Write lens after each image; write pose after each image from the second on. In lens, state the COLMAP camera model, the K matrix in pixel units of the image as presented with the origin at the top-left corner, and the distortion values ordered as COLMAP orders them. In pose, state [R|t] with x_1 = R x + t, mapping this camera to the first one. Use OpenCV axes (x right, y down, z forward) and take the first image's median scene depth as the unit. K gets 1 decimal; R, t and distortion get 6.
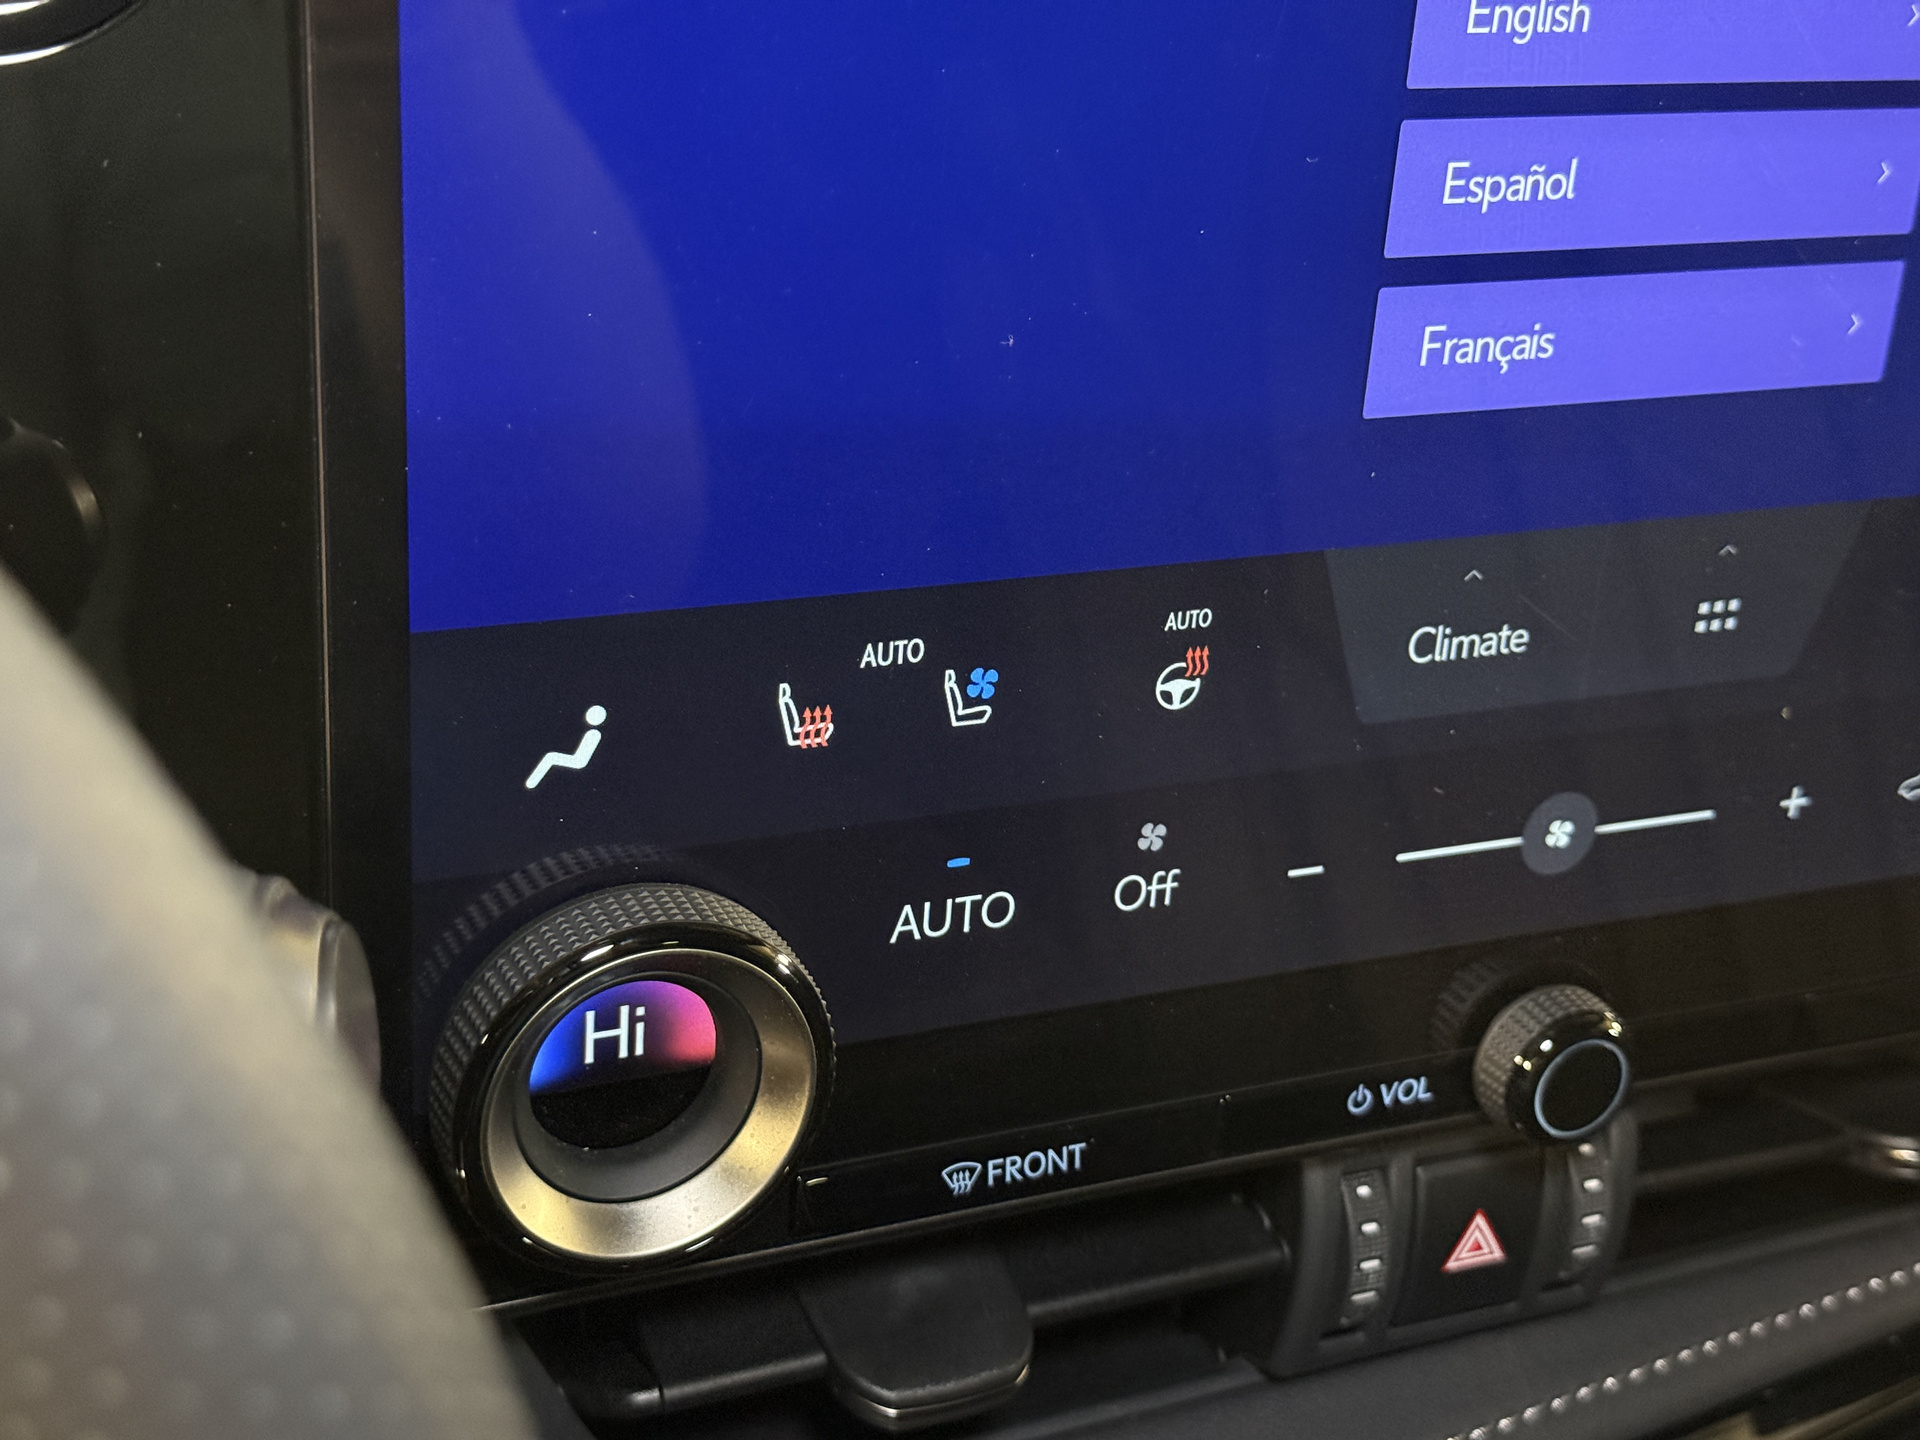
lens RADIAL K [[2725.8, 0, 943.6], [0, 2725.8, 718.0], [0, 0, 1]] dist [0.114592, 0.000000]
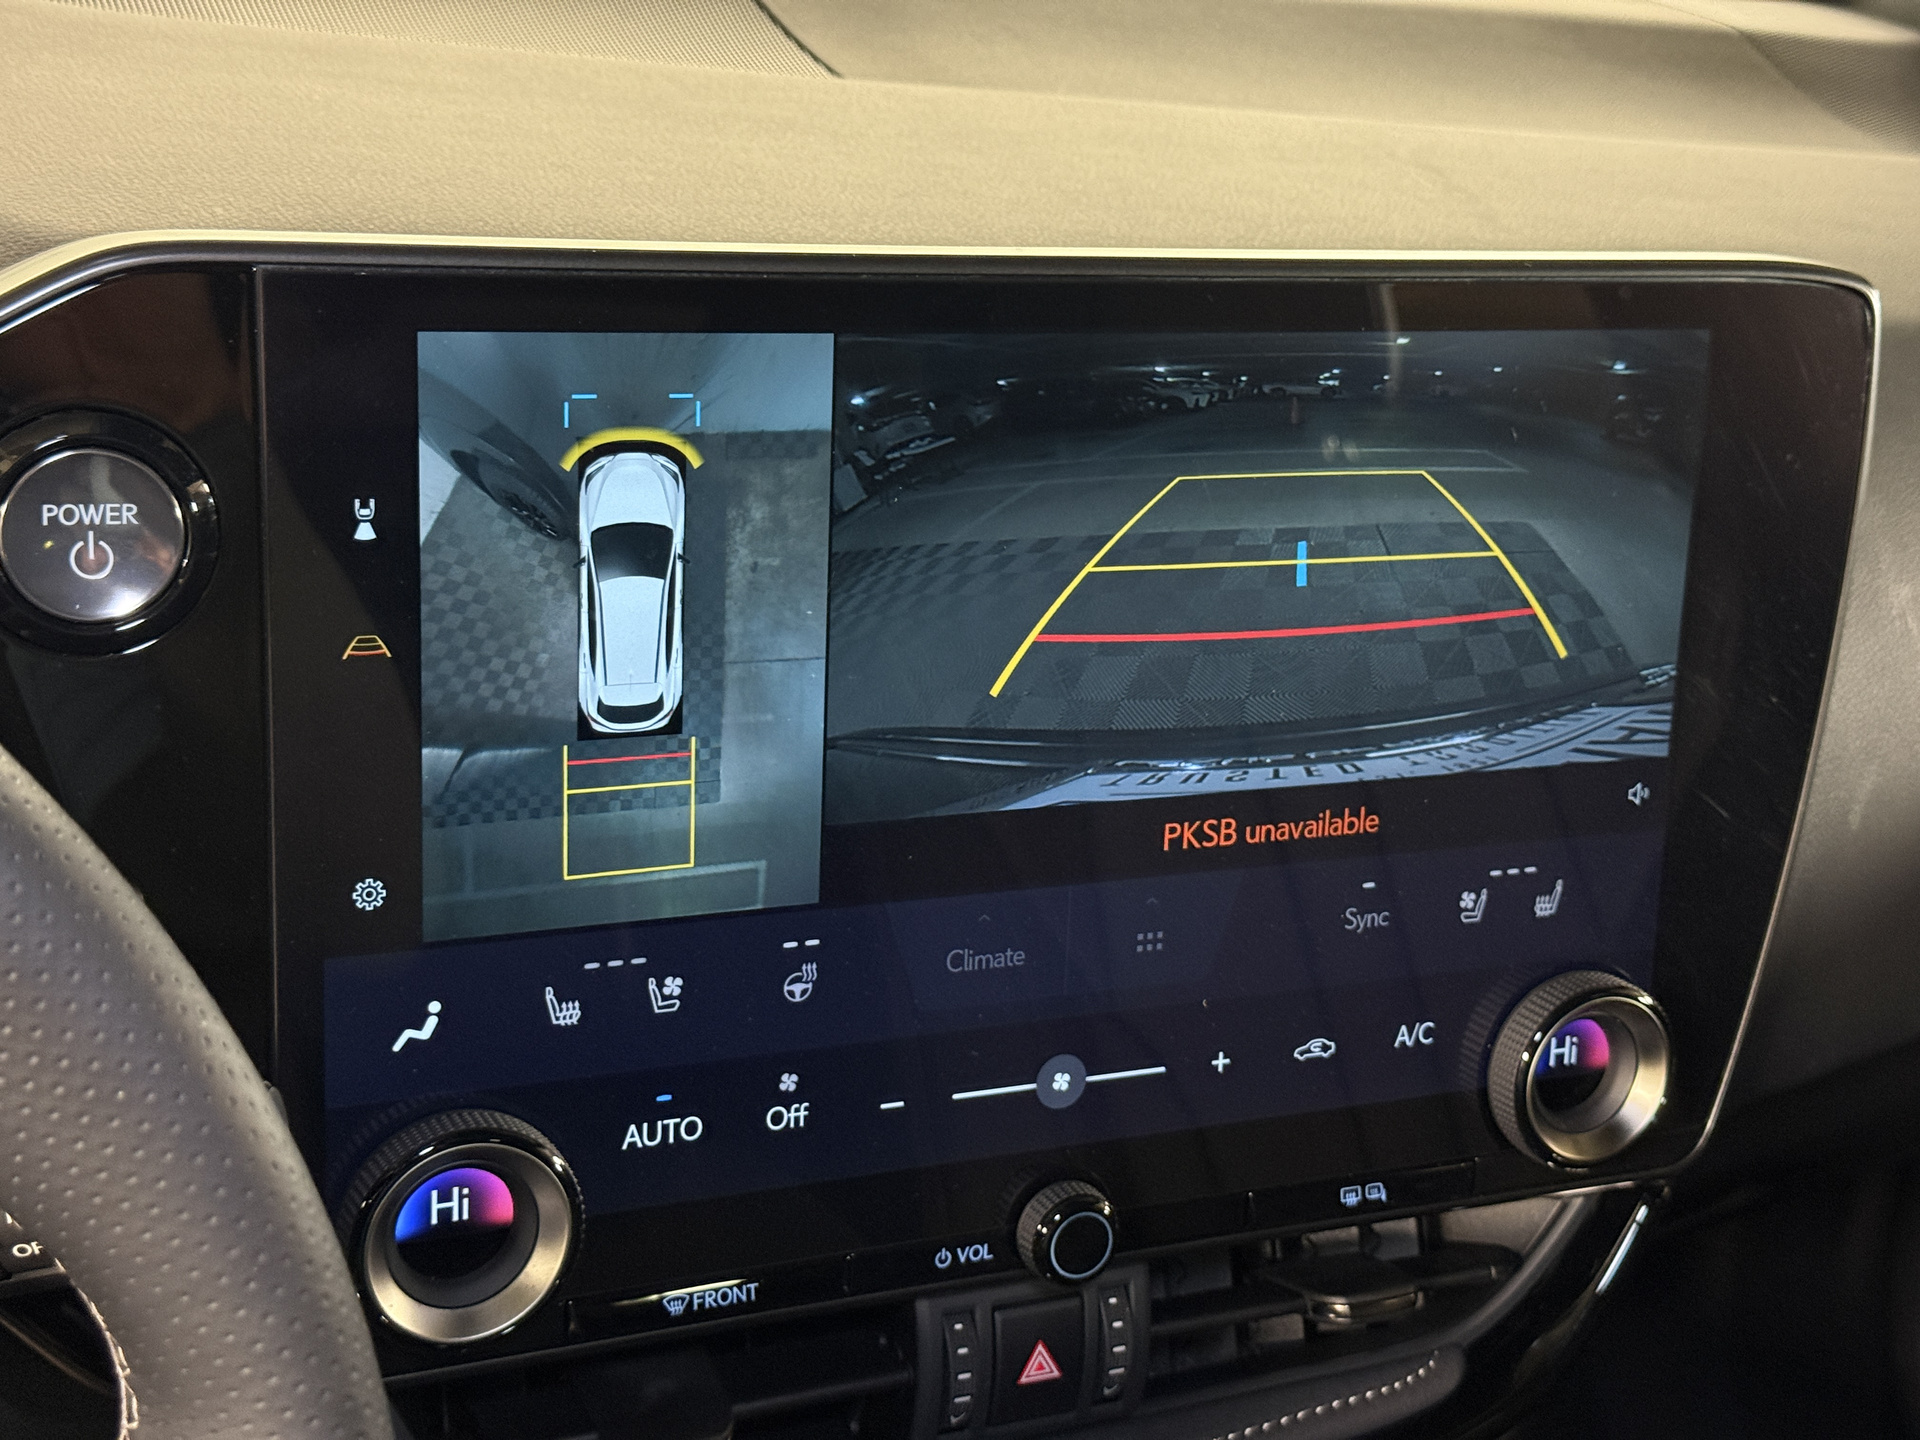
lens RADIAL K [[2725.8, 0, 978.9], [0, 2725.8, 717.9], [0, 0, 1]] dist [0.114592, 0.000000]
pose [[0.999469, -0.029396, 0.014084, 0.174314], [0.031322, 0.985750, -0.165277, 0.102826], [-0.009024, 0.165630, 0.986147, -0.653063]]
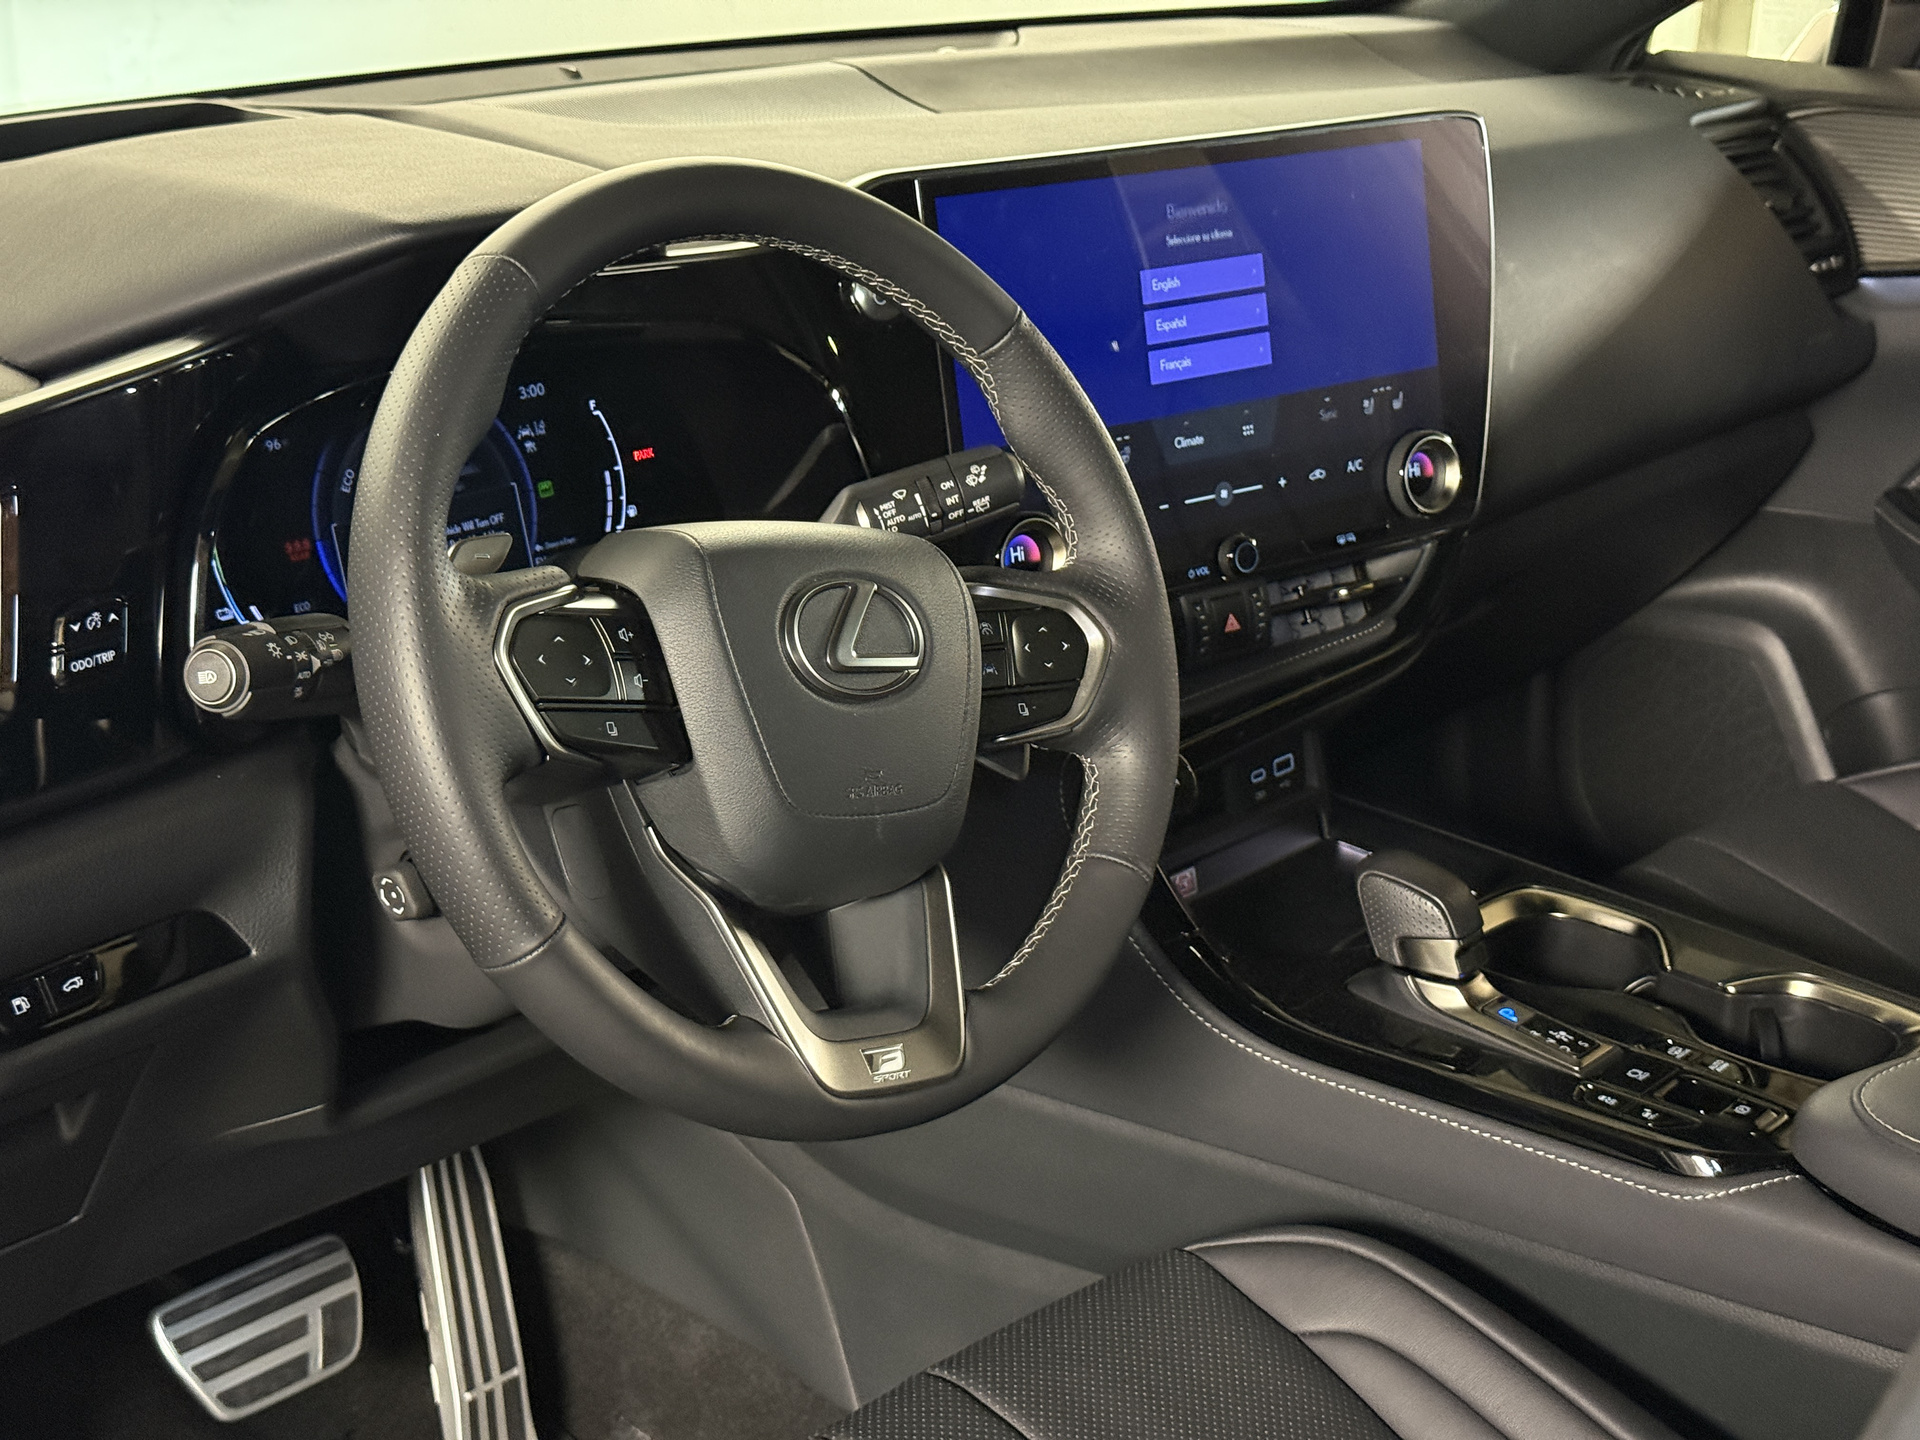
lens RADIAL K [[2725.8, 0, 973.6], [0, 2725.8, 729.9], [0, 0, 1]] dist [0.114592, 0.000000]
pose [[0.962893, -0.211394, 0.167778, -0.868444], [0.240775, 0.953708, -0.180190, 1.020576], [-0.121920, 0.213901, 0.969217, -2.721752]]
